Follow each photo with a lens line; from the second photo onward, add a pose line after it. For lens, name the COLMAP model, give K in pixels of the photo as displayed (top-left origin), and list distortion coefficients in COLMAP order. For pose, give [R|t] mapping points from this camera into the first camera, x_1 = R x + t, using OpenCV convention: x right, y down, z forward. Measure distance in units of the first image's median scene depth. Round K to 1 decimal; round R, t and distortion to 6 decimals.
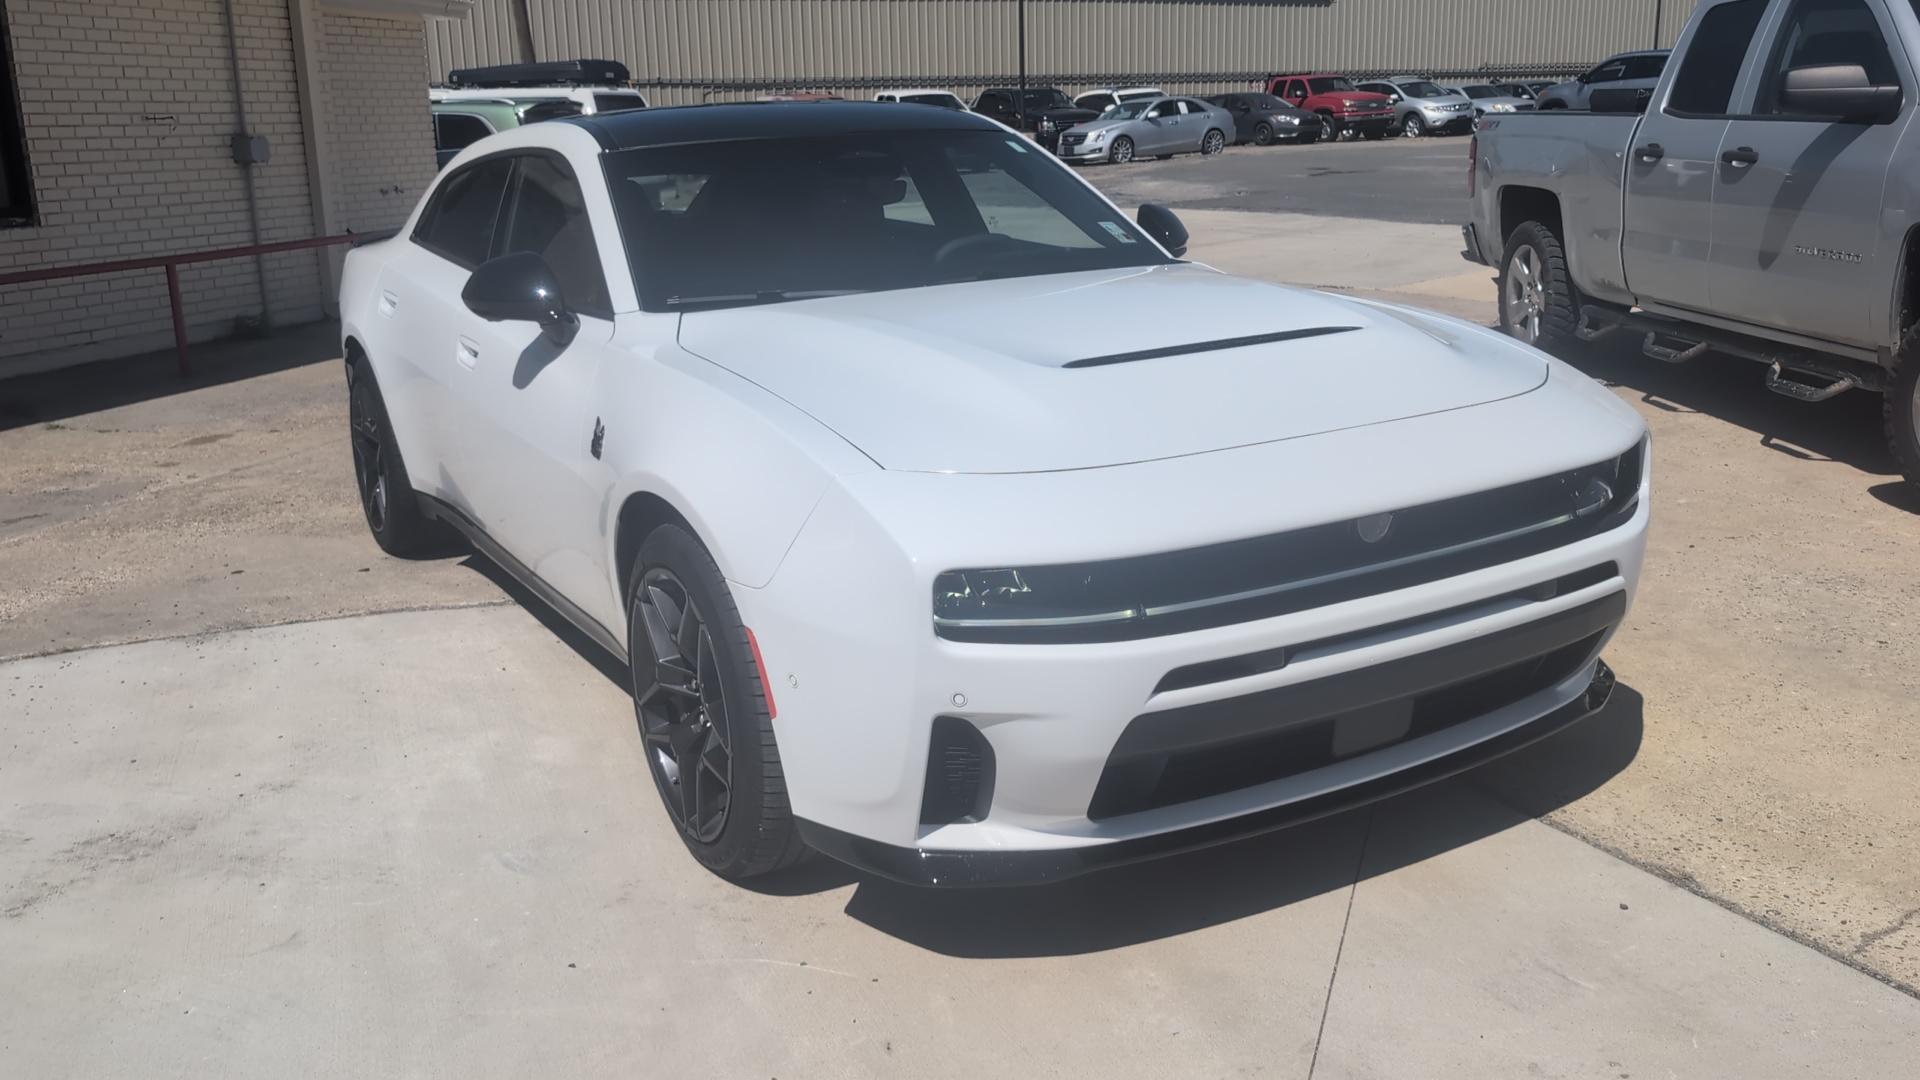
lens RADIAL K [[1619.7, 0, 968.4], [0, 1619.7, 544.3], [0, 0, 1]] dist [0.003214, 0.006035]
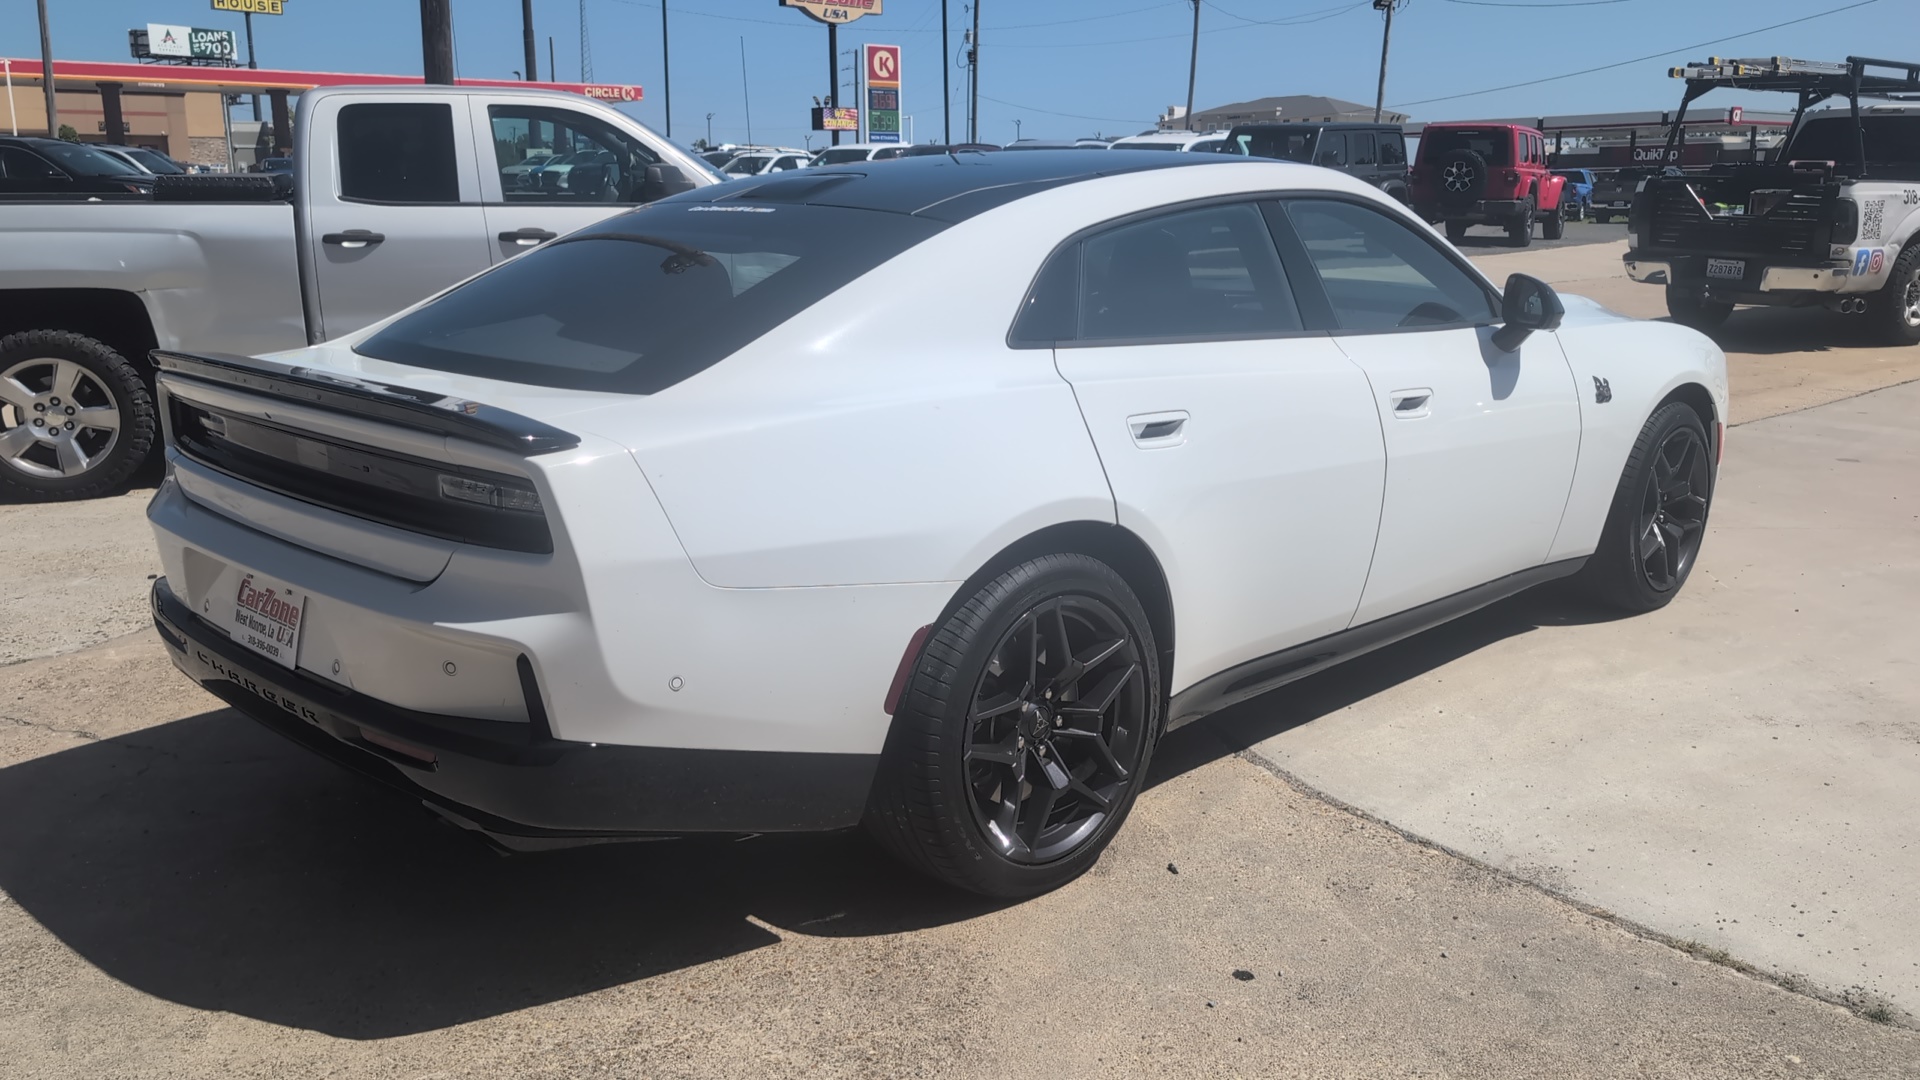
lens RADIAL K [[1619.7, 0, 979.9], [0, 1619.7, 539.0], [0, 0, 1]] dist [0.003214, 0.006035]
pose [[-0.256087, -0.172390, 0.951158, -0.485206], [0.262304, 0.934658, 0.240022, -0.141342], [-0.930385, 0.310959, -0.194136, 0.608045]]
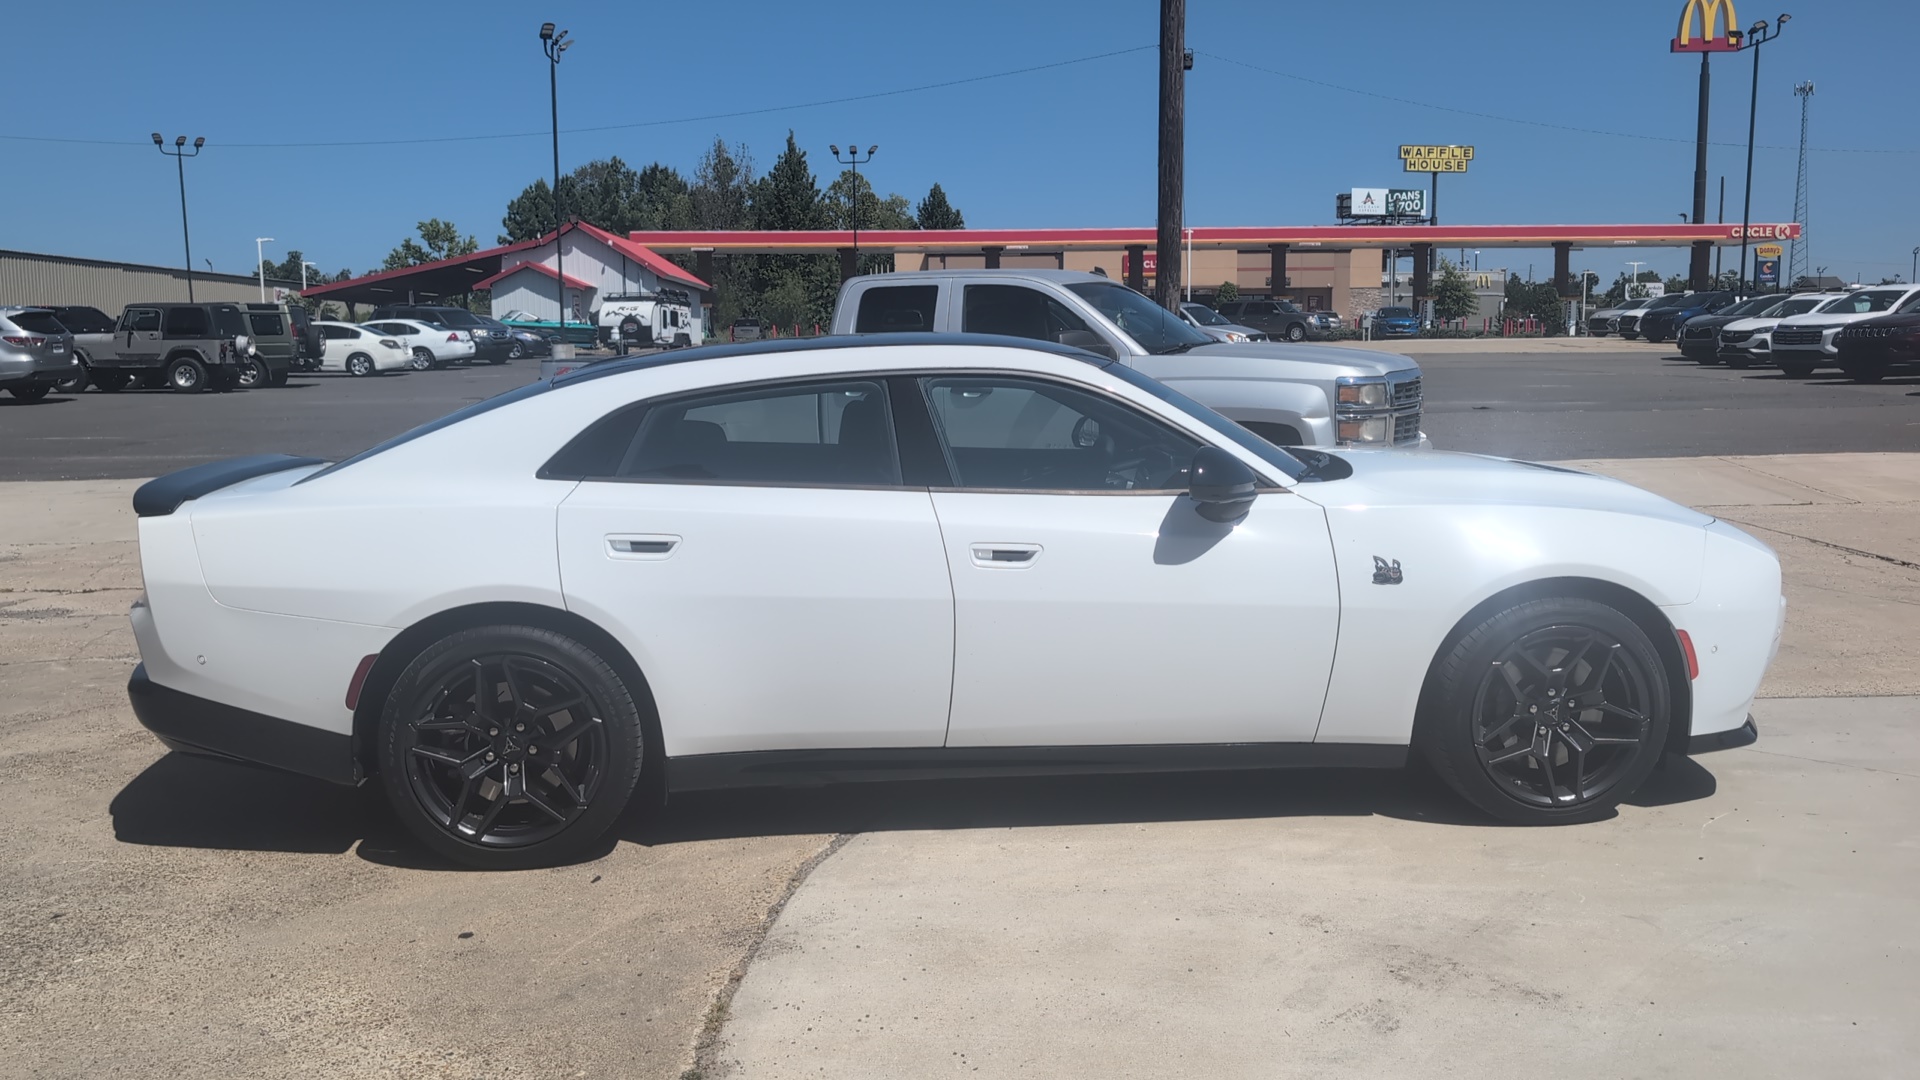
lens RADIAL K [[1619.7, 0, 971.9], [0, 1619.7, 523.0], [0, 0, 1]] dist [0.003214, 0.006035]
pose [[0.423505, -0.074394, 0.902834, -0.534611], [0.228562, 0.973154, -0.027026, -0.048903], [-0.876586, 0.217800, 0.429139, 0.239520]]
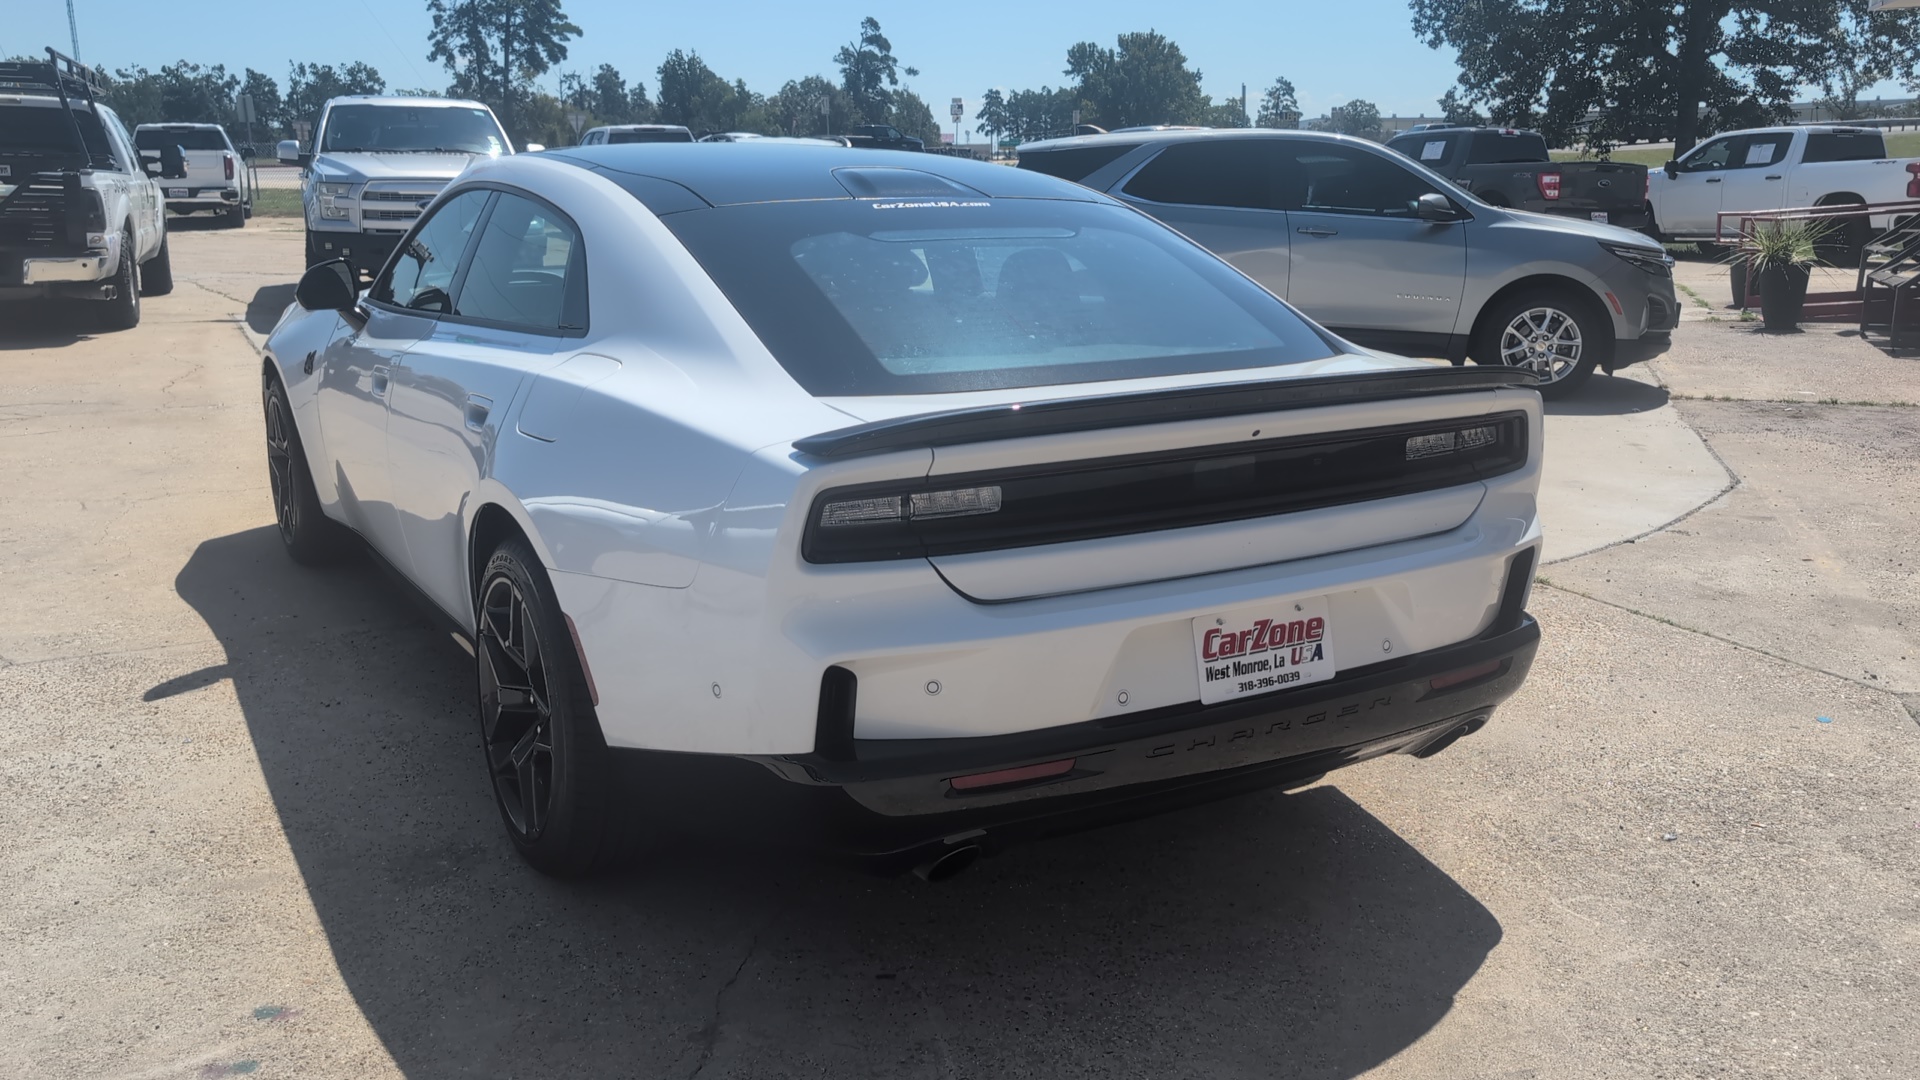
lens RADIAL K [[1619.7, 0, 970.6], [0, 1619.7, 550.7], [0, 0, 1]] dist [0.003214, 0.006035]
pose [[-0.999173, 0.040637, 0.001683, -0.126616], [0.036498, 0.877606, 0.477992, -0.236739], [0.017947, 0.477658, -0.878363, 0.903937]]
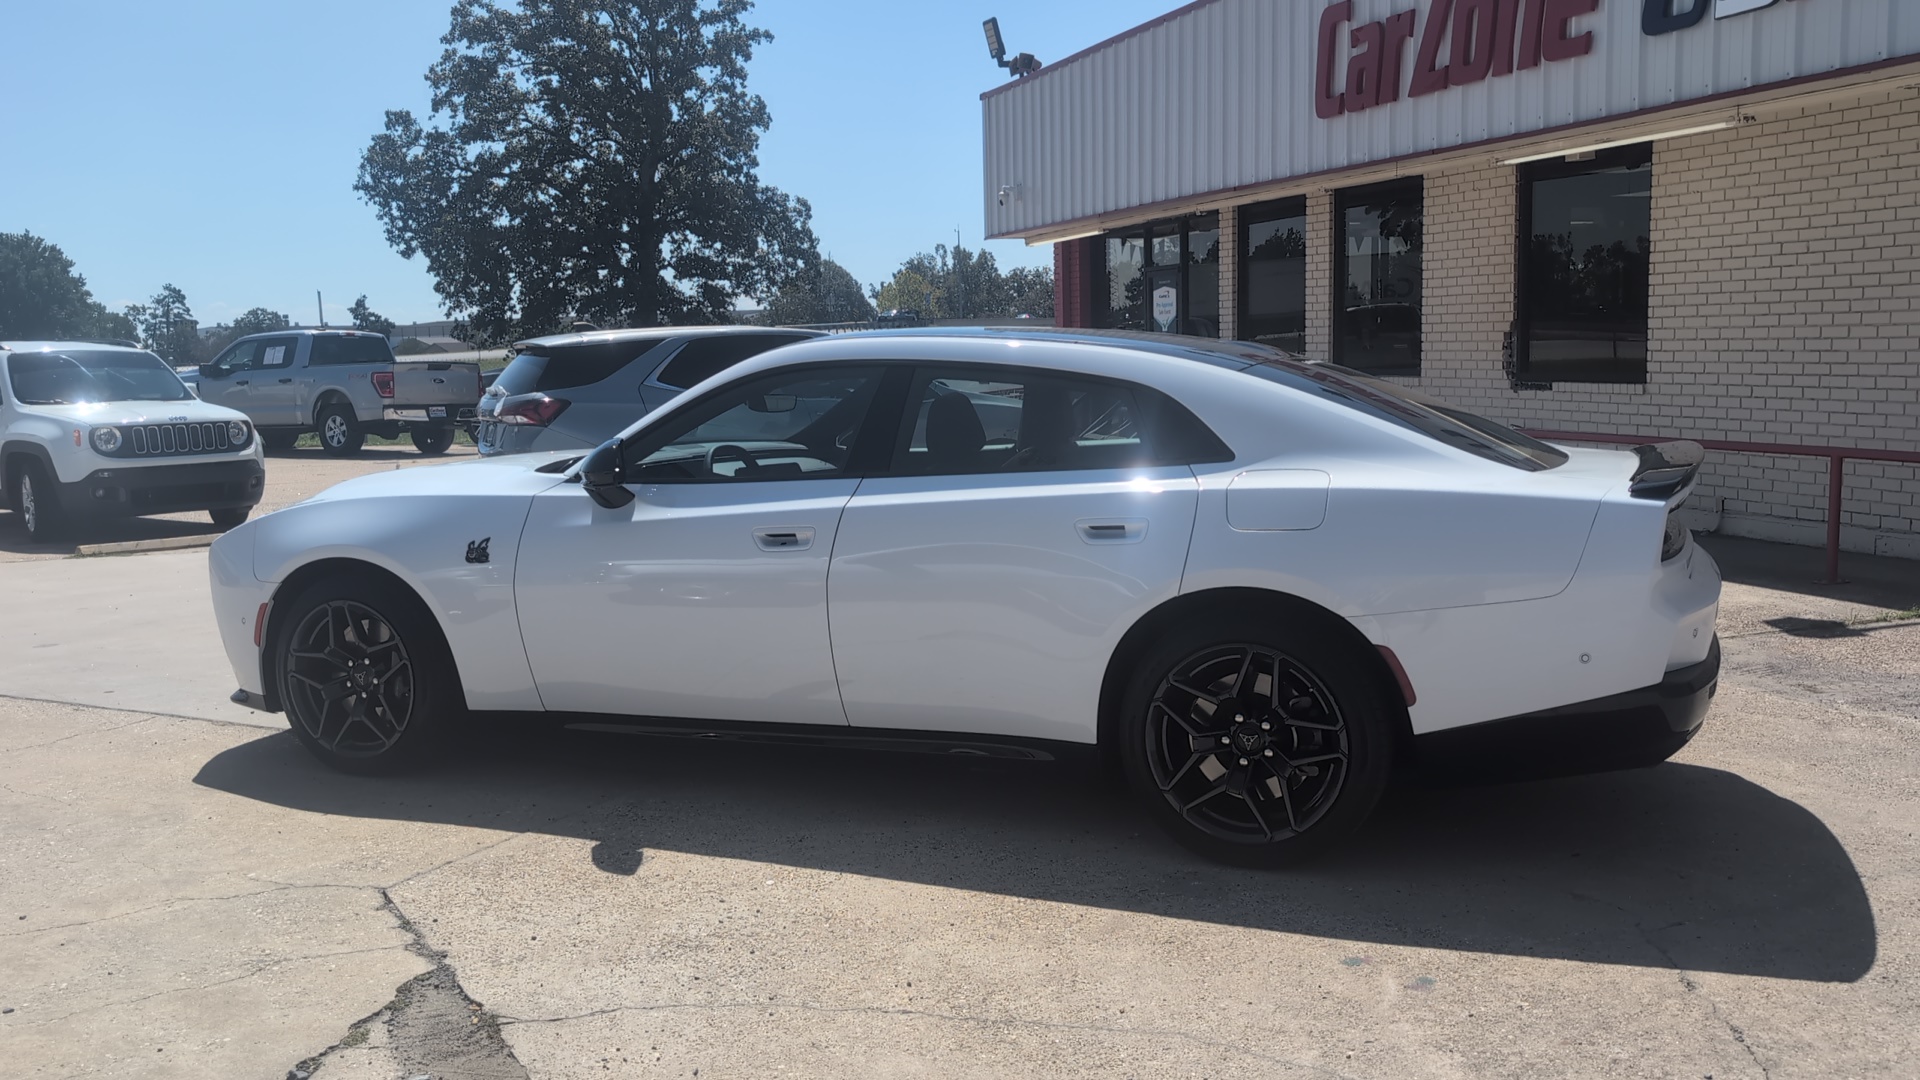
lens RADIAL K [[1619.7, 0, 971.0], [0, 1619.7, 552.0], [0, 0, 1]] dist [0.003214, 0.006035]
pose [[-0.791368, 0.127369, -0.597925, 0.258940], [-0.109187, 0.932882, 0.343234, -0.240067], [0.601511, 0.336910, -0.724346, 0.877133]]
